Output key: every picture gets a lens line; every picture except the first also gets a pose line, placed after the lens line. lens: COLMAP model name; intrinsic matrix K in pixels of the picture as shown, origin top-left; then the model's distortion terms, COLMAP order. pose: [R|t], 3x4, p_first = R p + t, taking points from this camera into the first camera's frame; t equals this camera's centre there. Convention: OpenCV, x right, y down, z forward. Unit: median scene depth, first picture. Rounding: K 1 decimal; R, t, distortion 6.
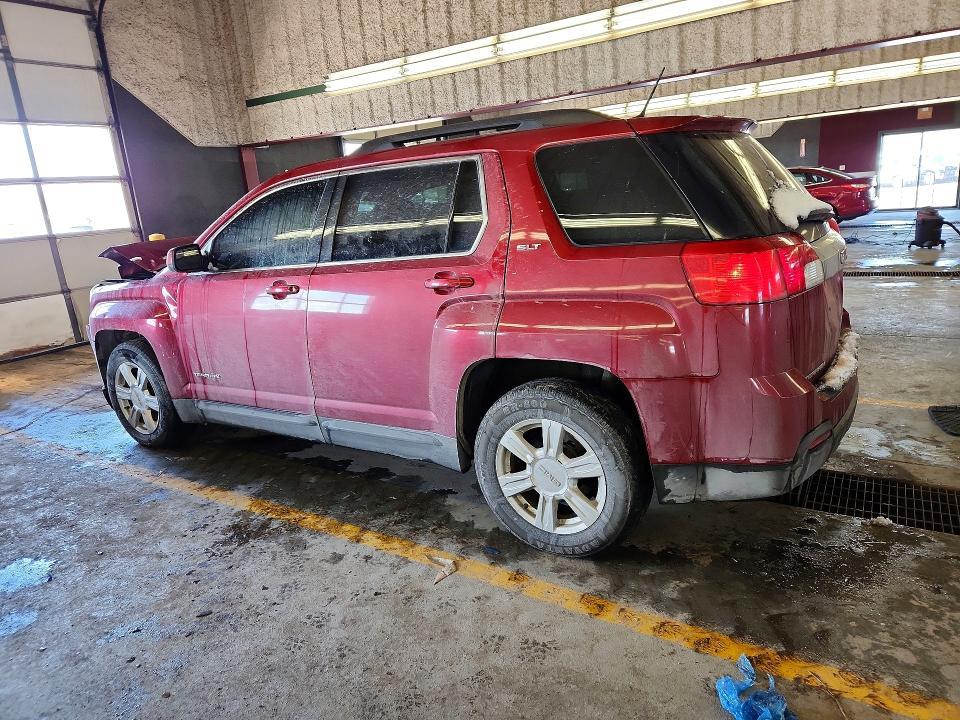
lens RADIAL K [[665.0, 0, 472.7], [0, 665.0, 360.5], [0, 0, 1]] dist [-0.000292, -0.001096]
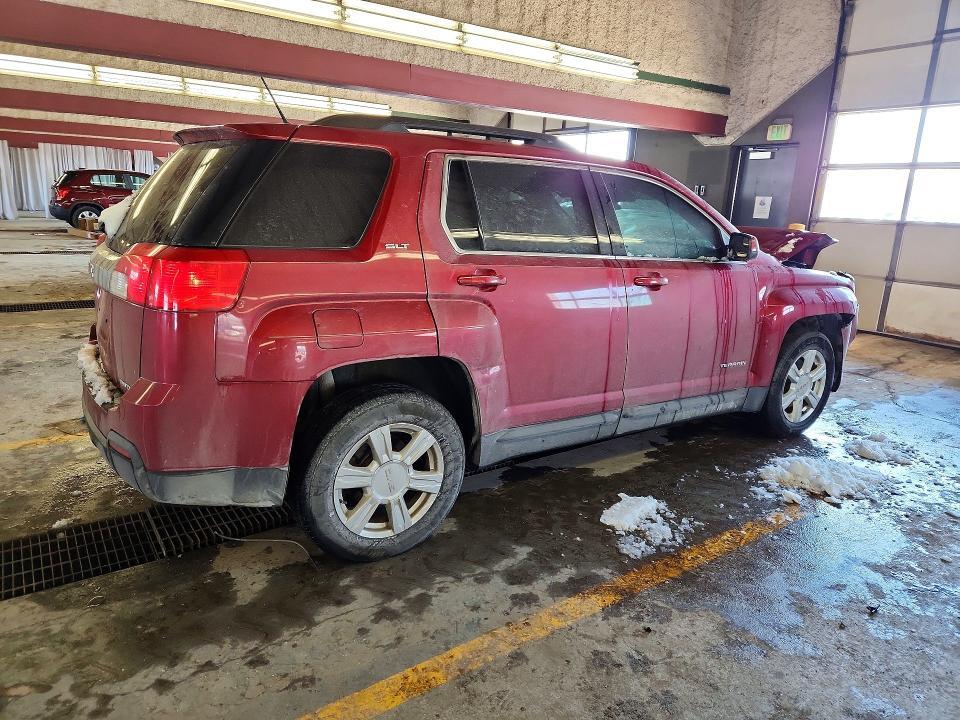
lens RADIAL K [[665.0, 0, 472.7], [0, 665.0, 360.5], [0, 0, 1]] dist [-0.000292, -0.001096]
pose [[-0.414020, 0.284825, -0.864559, 0.865274], [-0.237818, 0.882952, 0.404770, -0.408606], [0.878652, 0.373191, -0.297823, 1.309441]]
